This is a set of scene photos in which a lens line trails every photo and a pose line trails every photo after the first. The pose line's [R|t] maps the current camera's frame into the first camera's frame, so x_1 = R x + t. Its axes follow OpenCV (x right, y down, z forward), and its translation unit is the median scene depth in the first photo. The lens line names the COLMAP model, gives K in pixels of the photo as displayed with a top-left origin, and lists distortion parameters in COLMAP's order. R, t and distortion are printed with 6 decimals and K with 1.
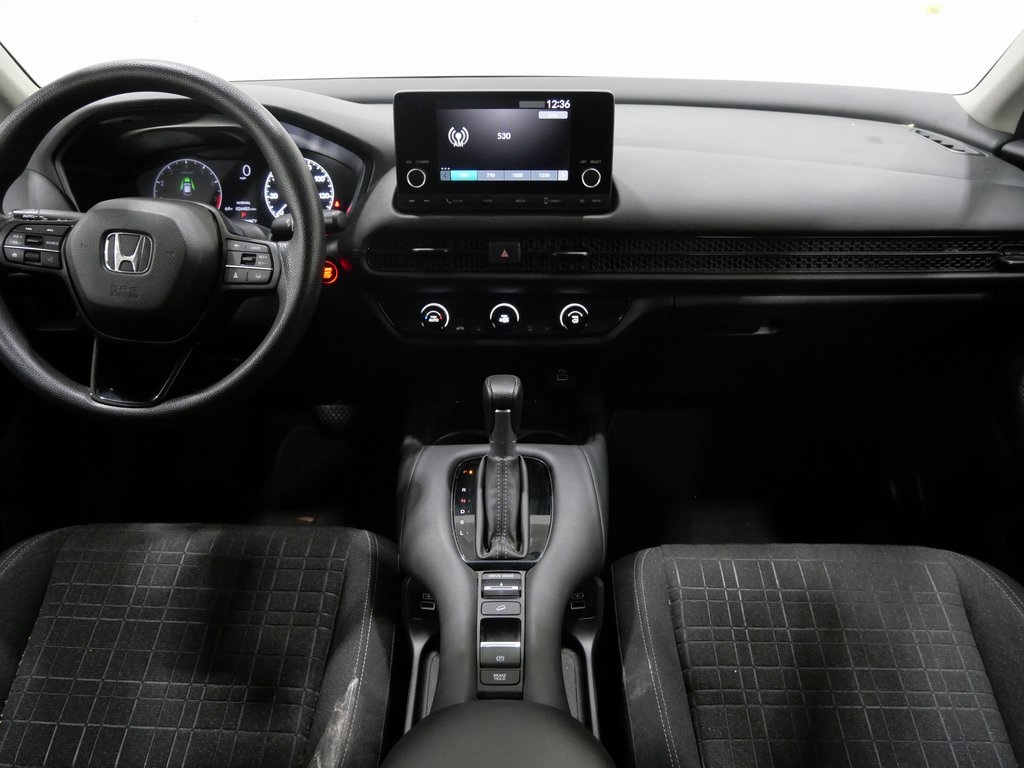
lens RADIAL K [[729.1, 0, 517.6], [0, 729.1, 387.0], [0, 0, 1]] dist [-0.042760, 0.010420]
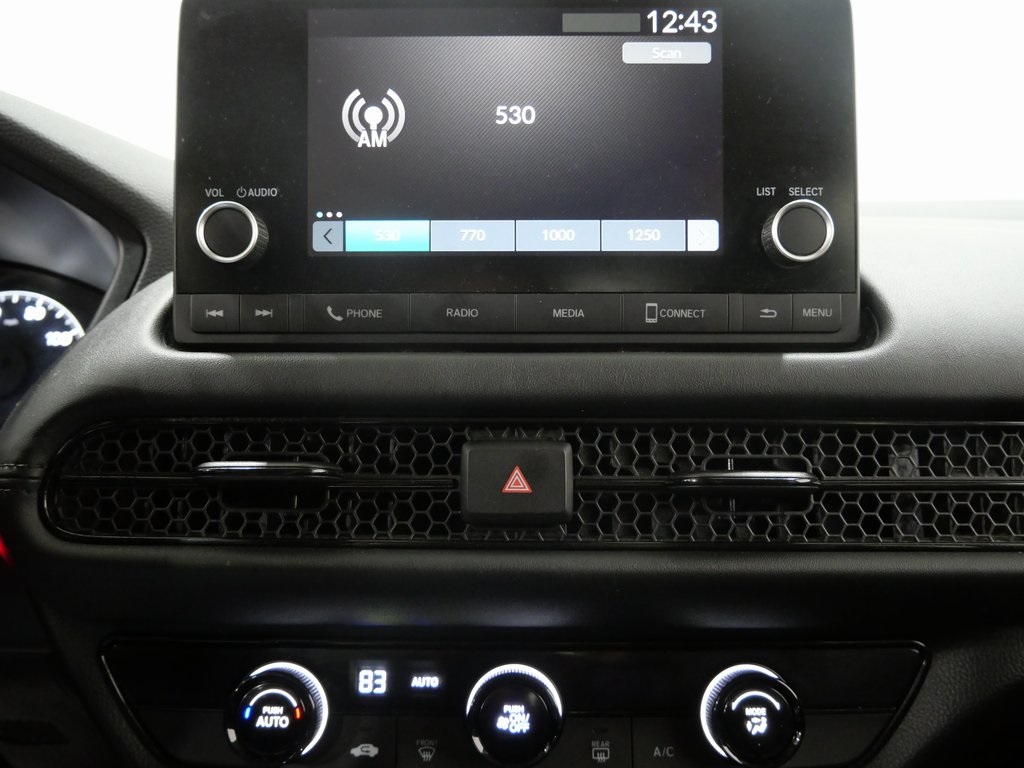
lens RADIAL K [[829.9, 0, 501.9], [0, 829.9, 382.3], [0, 0, 1]] dist [-0.039522, 0.021811]
pose [[0.999824, -0.003597, -0.018417, -0.018051], [-0.004588, 0.904793, -0.425828, -0.082131], [0.018195, 0.425837, 0.904617, 0.706920]]
